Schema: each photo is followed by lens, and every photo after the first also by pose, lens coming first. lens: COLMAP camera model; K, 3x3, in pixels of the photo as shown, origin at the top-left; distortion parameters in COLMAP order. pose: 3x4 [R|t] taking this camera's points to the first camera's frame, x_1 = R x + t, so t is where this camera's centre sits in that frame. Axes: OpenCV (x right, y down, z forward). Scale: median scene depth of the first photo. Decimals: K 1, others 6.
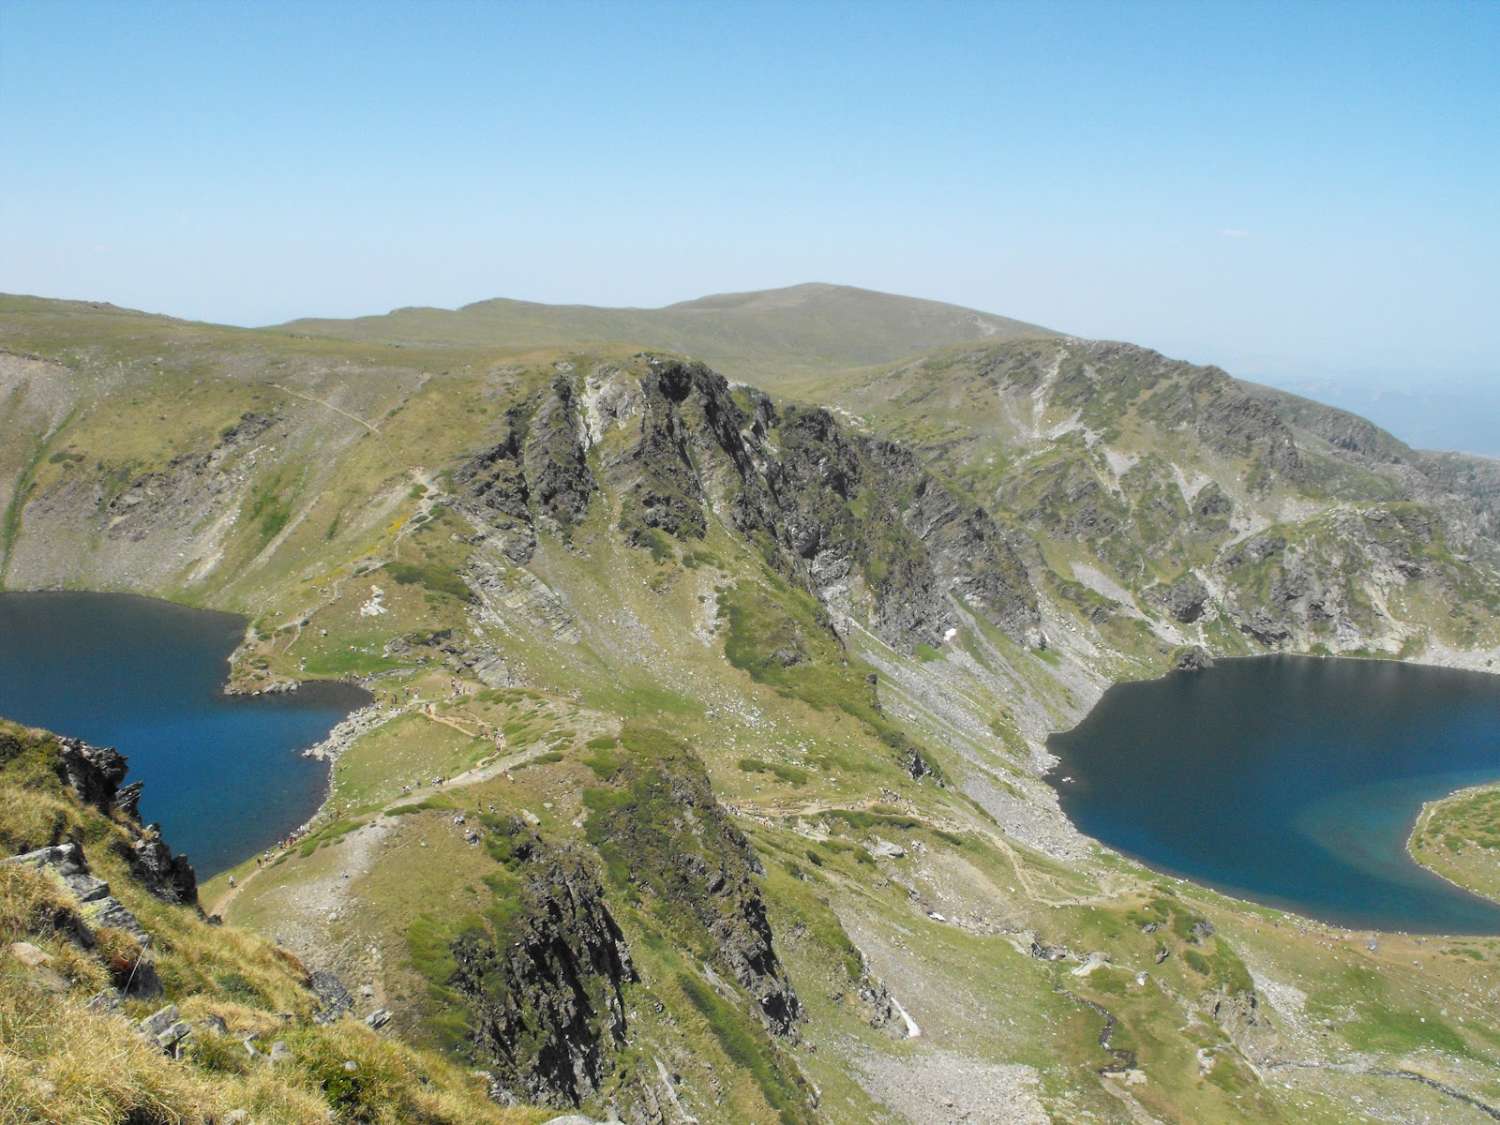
lens RADIAL K [[1474.6, 0, 749.1], [0, 1474.6, 599.5], [0, 0, 1]] dist [-0.200211, 0.117894]
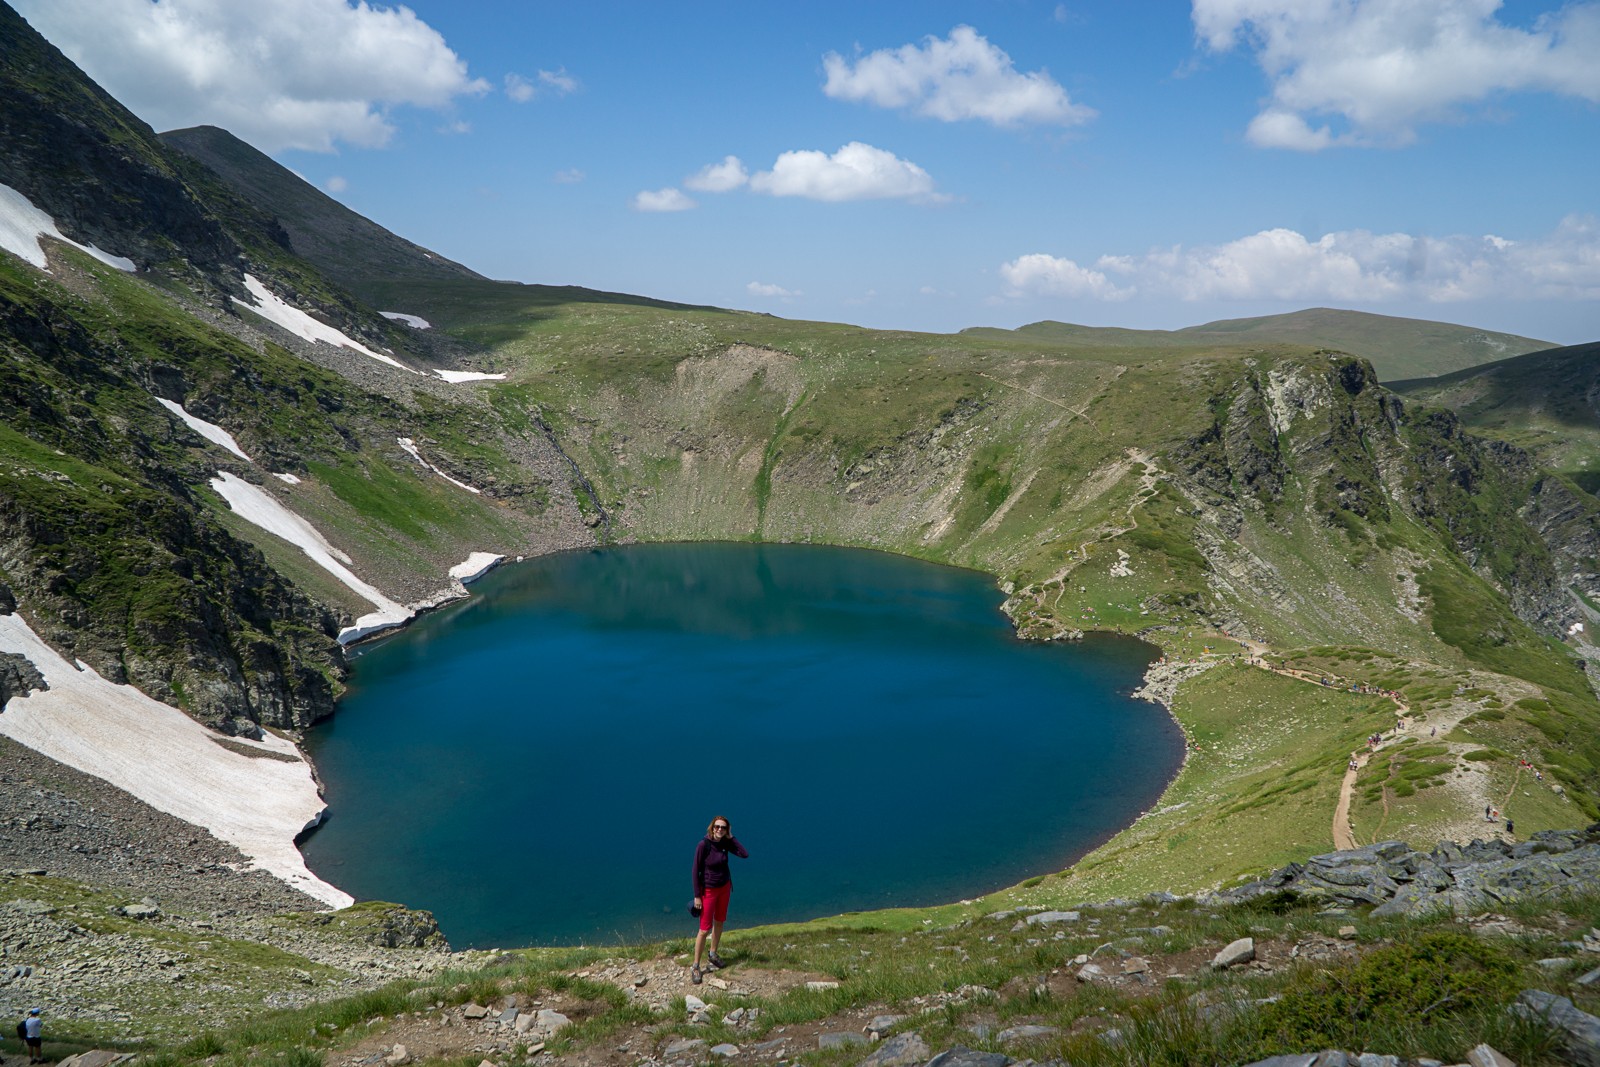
lens RADIAL K [[1240.3, 0, 771.4], [0, 1240.3, 531.5], [0, 0, 1]] dist [-0.108159, 0.108043]
pose [[0.944806, 0.037399, -0.325488, -0.173807], [-0.050929, 0.998152, -0.033143, 0.017946], [0.323647, 0.047891, 0.944965, 0.024210]]
